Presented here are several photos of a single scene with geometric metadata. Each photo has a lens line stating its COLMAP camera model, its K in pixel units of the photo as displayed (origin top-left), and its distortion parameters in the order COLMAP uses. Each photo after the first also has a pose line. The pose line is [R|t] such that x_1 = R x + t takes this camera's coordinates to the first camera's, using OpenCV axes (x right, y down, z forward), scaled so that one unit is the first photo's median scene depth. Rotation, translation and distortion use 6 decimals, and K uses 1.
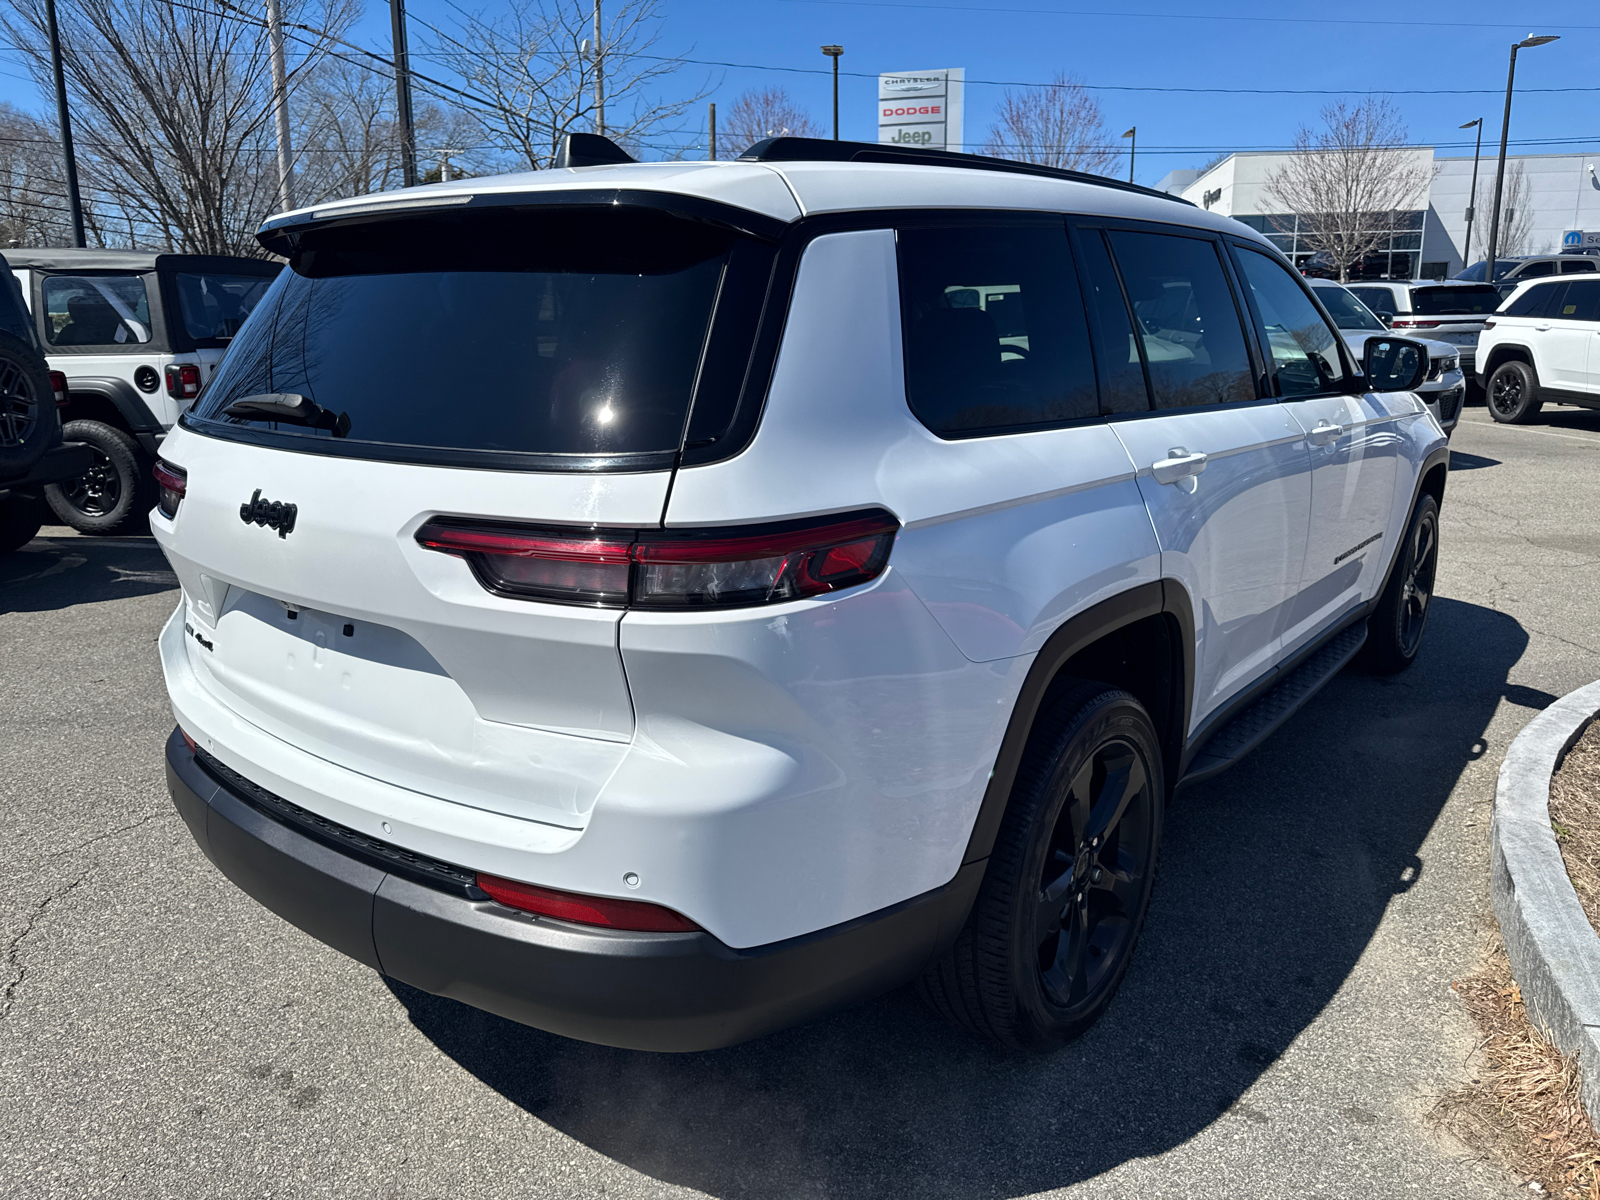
lens RADIAL K [[1132.5, 0, 810.1], [0, 1132.5, 592.6], [0, 0, 1]] dist [0.025545, -0.026838]
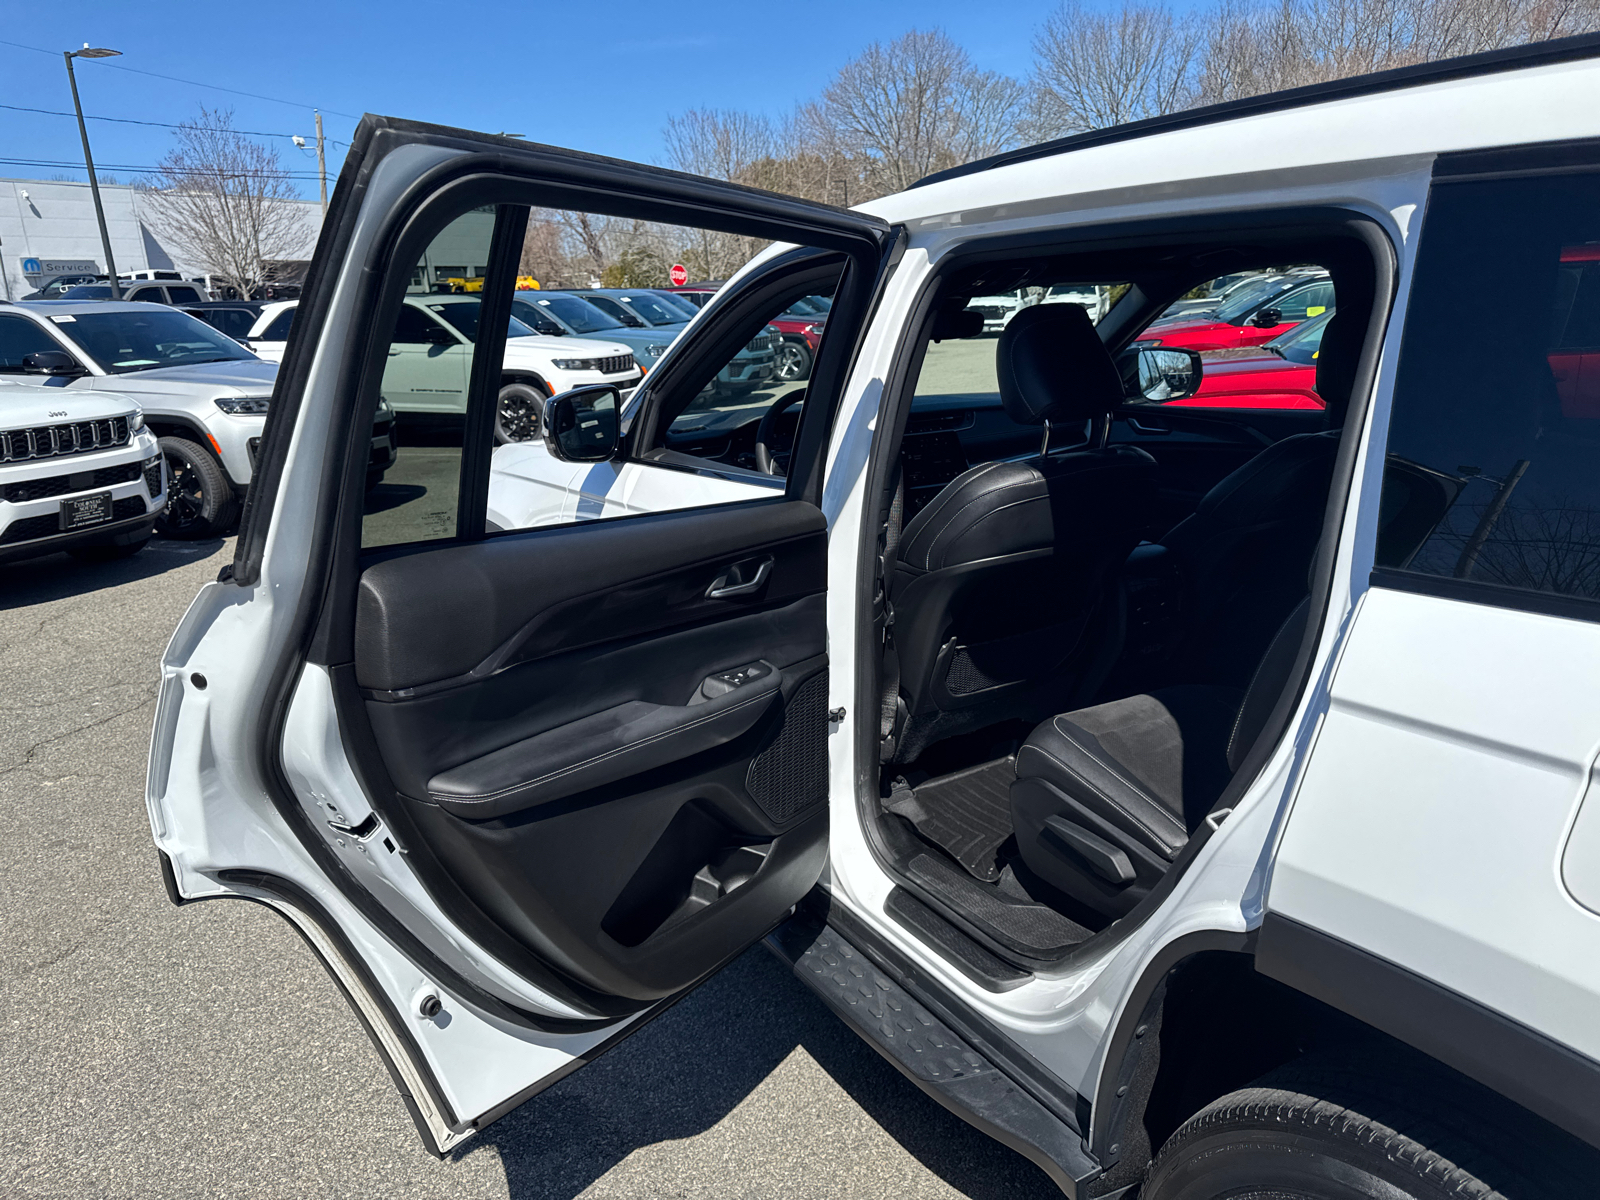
lens RADIAL K [[1132.5, 0, 803.6], [0, 1132.5, 606.3], [0, 0, 1]] dist [0.025545, -0.026838]
pose [[0.369348, -0.242299, 0.897147, -0.111705], [0.253724, 0.955023, 0.153474, -0.051601], [-0.893983, 0.170942, 0.414213, 0.194694]]
